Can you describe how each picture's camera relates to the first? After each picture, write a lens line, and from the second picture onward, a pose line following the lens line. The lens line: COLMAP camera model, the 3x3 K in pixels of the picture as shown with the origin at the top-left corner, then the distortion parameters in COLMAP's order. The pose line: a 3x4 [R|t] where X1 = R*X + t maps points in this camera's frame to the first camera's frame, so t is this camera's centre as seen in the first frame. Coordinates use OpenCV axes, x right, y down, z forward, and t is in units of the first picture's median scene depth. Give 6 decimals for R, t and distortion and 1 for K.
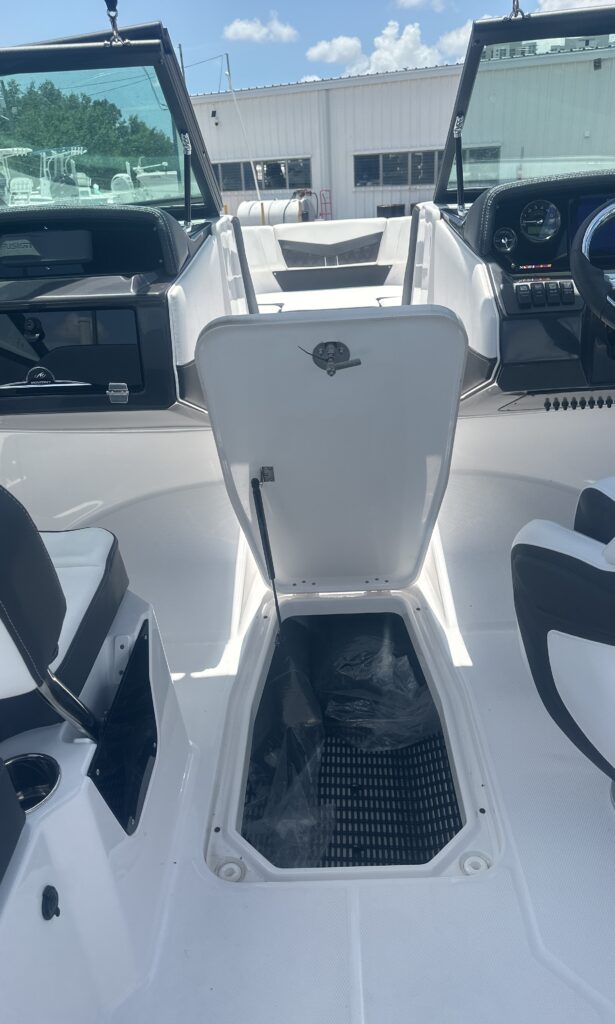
lens RADIAL K [[711.8, 0, 302.0], [0, 711.8, 513.4], [0, 0, 1]] dist [0.065599, -0.098598]
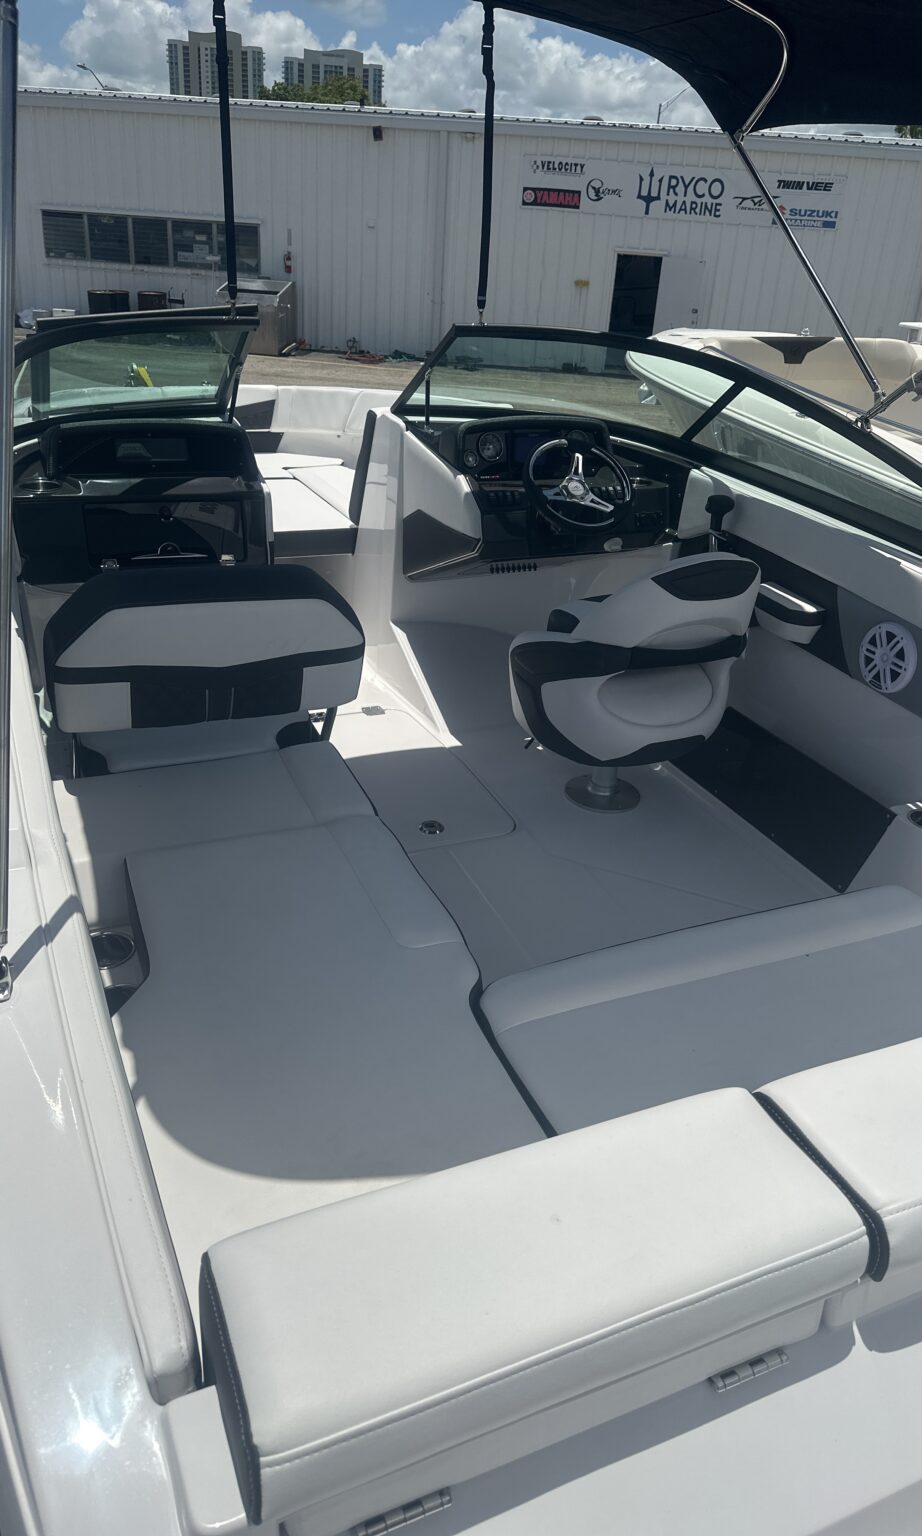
lens RADIAL K [[1064.5, 0, 459.0], [0, 1064.5, 847.2], [0, 0, 1]] dist [-0.002709, -0.056773]
pose [[0.898558, -0.116983, 0.422977, -0.058885], [0.078187, 0.991071, 0.108003, 0.014188], [-0.431835, -0.063975, 0.899681, -0.079735]]
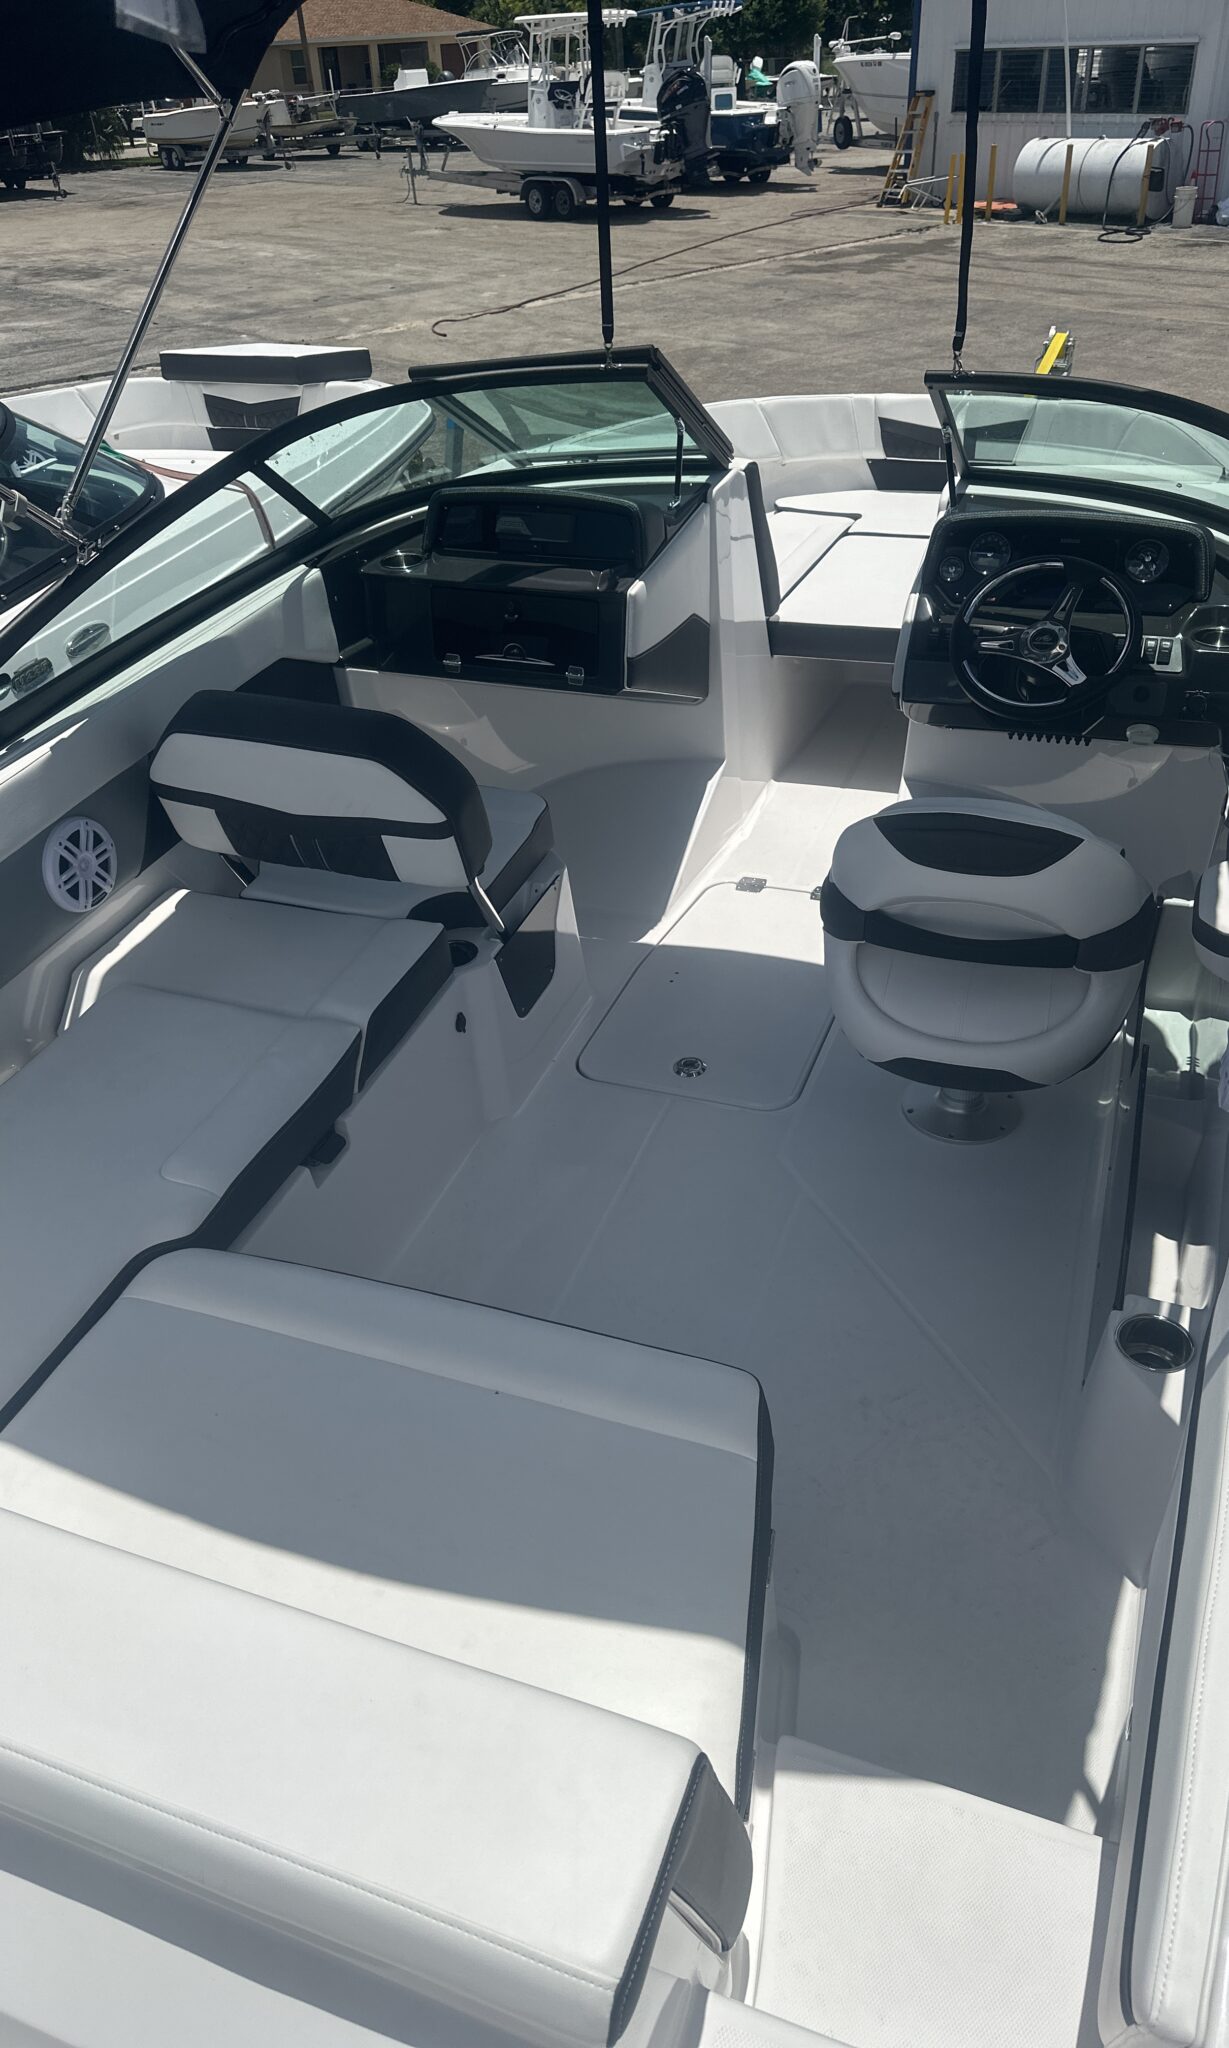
lens RADIAL K [[1423.6, 0, 603.4], [0, 1423.6, 1026.8], [0, 0, 1]] dist [0.065599, -0.098598]
pose [[0.939277, 0.199477, -0.279225, 0.038710], [-0.146792, 0.969047, 0.198494, -0.006194], [0.310178, -0.145453, 0.939486, -0.087450]]
